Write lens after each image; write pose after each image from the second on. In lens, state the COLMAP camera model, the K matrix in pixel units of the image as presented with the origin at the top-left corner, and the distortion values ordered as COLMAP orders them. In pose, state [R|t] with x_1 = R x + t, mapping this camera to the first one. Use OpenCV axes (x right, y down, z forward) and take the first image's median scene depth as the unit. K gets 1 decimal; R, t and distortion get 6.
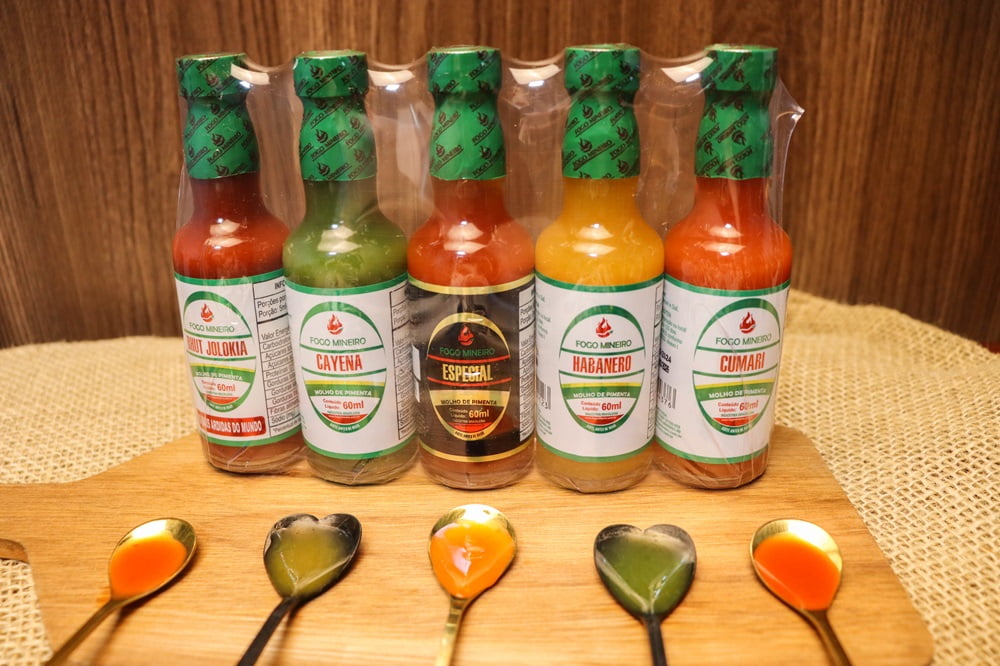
lens RADIAL K [[790.7, 0, 499.3], [0, 790.7, 336.8], [0, 0, 1]] dist [-0.130798, 0.087523]
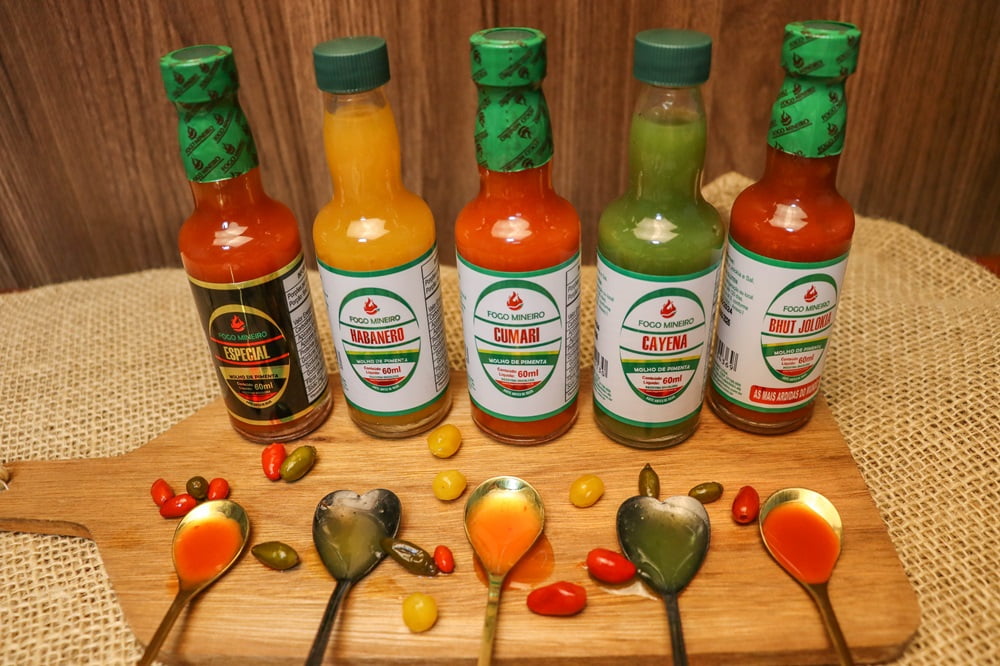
lens RADIAL K [[790.7, 0, 504.1], [0, 790.7, 336.7], [0, 0, 1]] dist [-0.130798, 0.087523]
pose [[0.999469, -0.032581, 0.000448, -0.019381], [0.031716, 0.975886, 0.215963, -0.155035], [-0.007474, -0.215834, 0.976402, -0.006395]]
